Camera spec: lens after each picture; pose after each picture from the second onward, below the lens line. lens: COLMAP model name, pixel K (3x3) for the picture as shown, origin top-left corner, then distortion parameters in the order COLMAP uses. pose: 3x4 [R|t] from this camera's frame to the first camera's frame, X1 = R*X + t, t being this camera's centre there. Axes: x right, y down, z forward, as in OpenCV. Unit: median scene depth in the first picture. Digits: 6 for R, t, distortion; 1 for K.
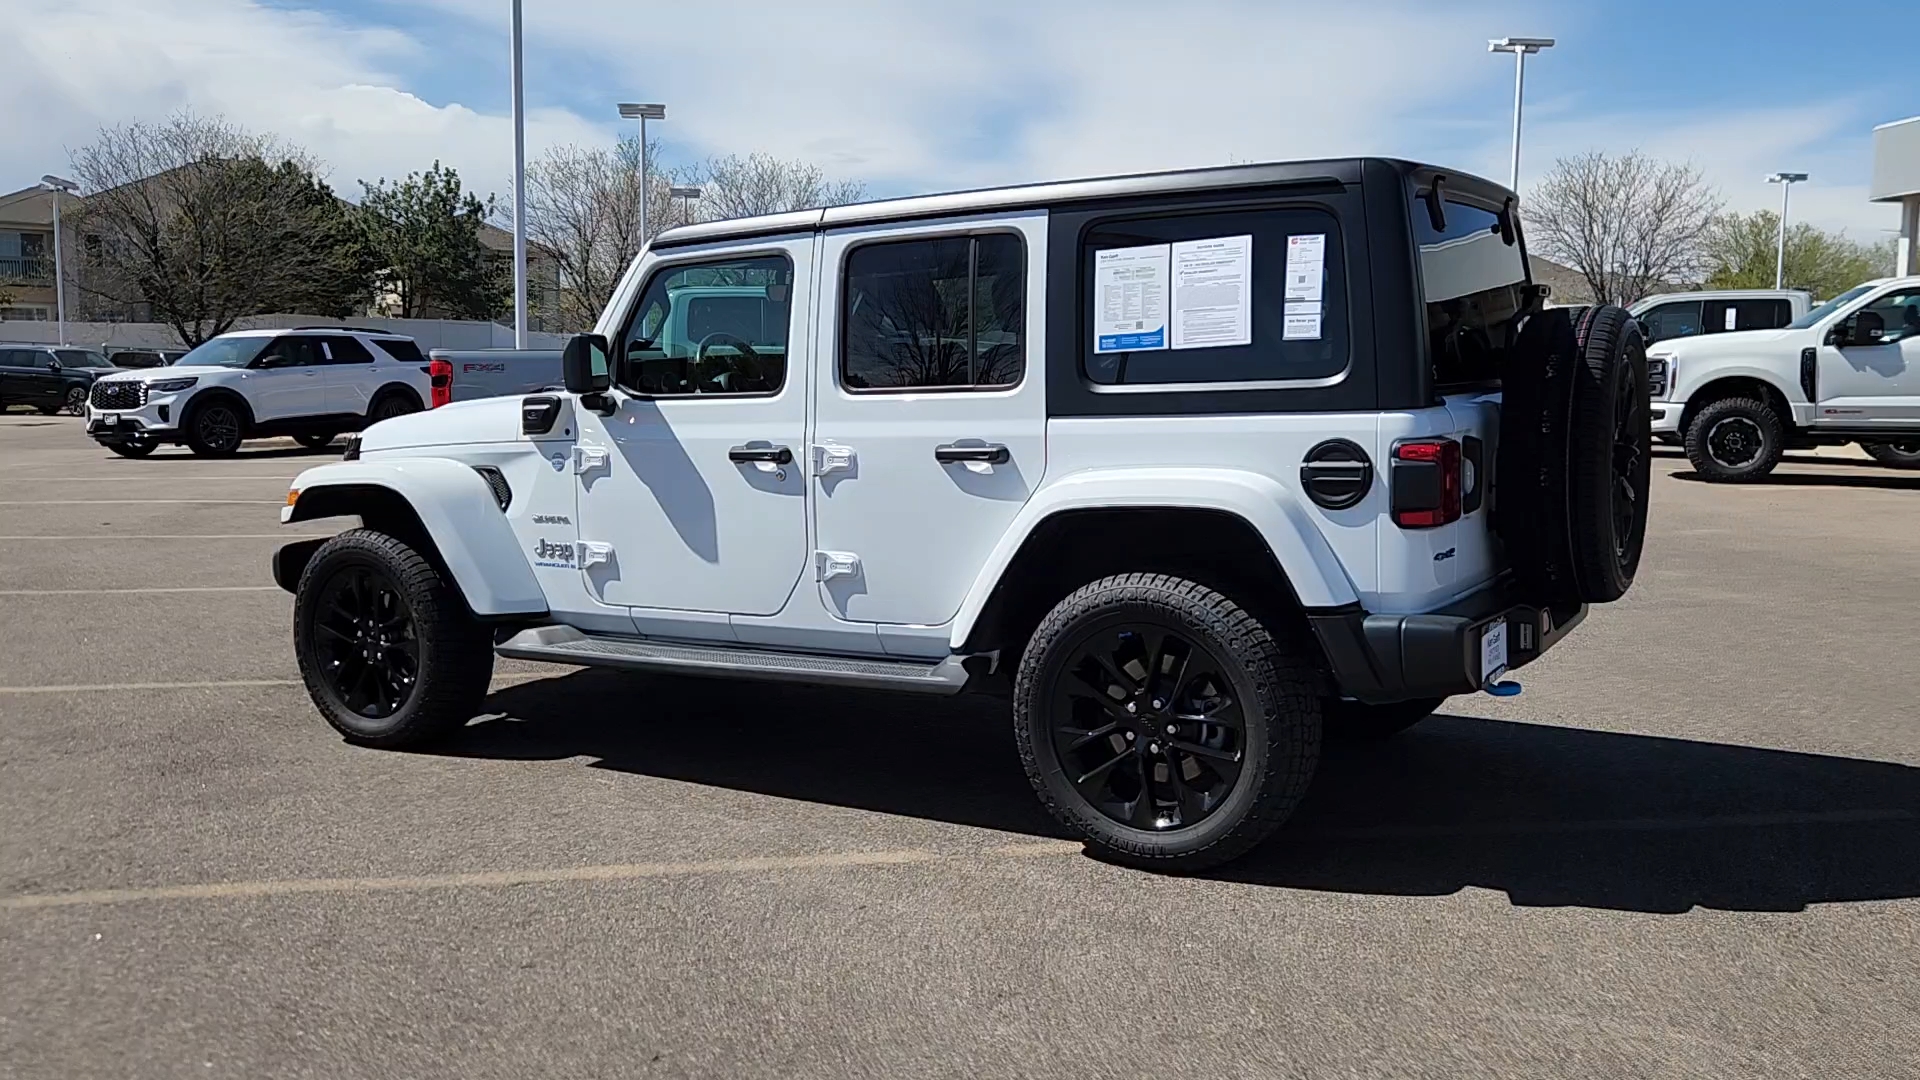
lens RADIAL K [[1628.6, 0, 949.7], [0, 1628.6, 545.3], [0, 0, 1]] dist [0.033735, -0.016493]
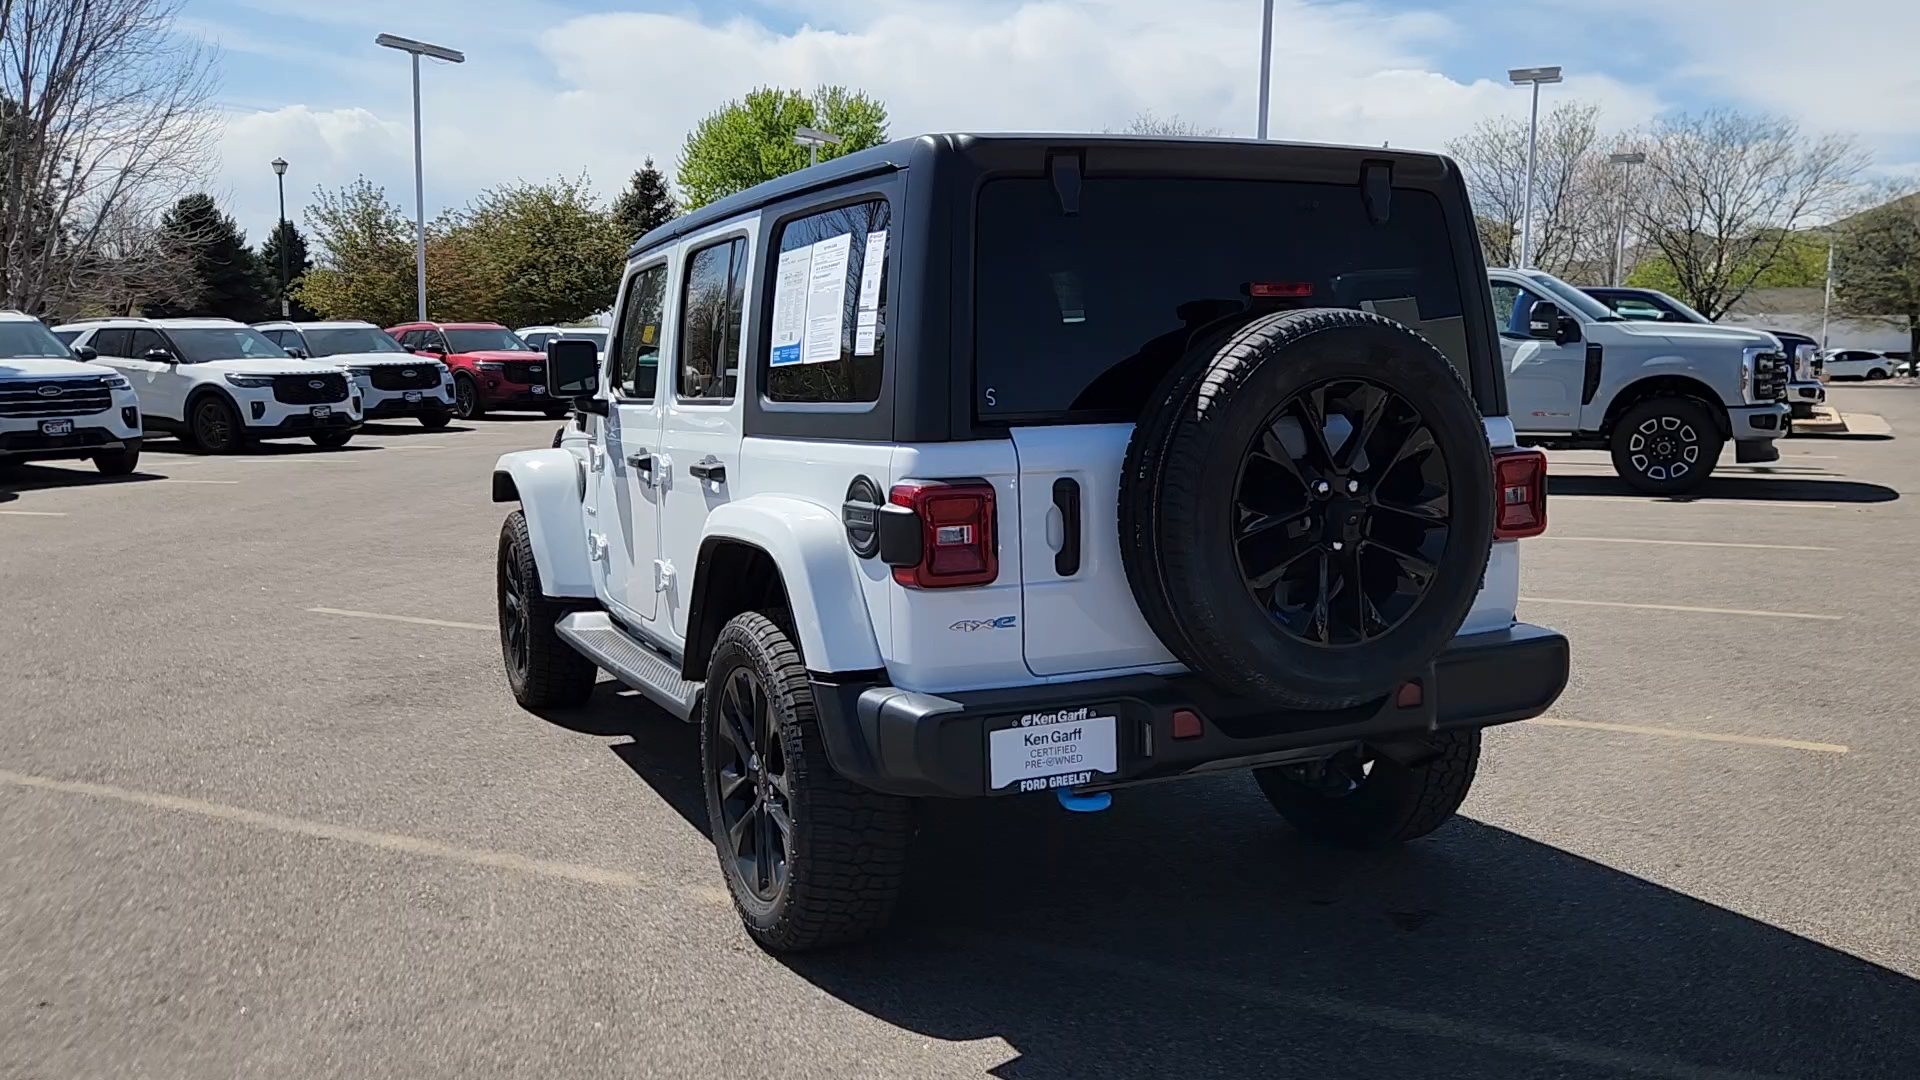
lens RADIAL K [[1628.6, 0, 949.7], [0, 1628.6, 545.3], [0, 0, 1]] dist [0.033735, -0.016493]
pose [[0.829389, 0.069785, -0.554296, 0.615394], [-0.062648, 0.997527, 0.031846, -0.048384], [0.555147, 0.008313, 0.831710, 0.269558]]
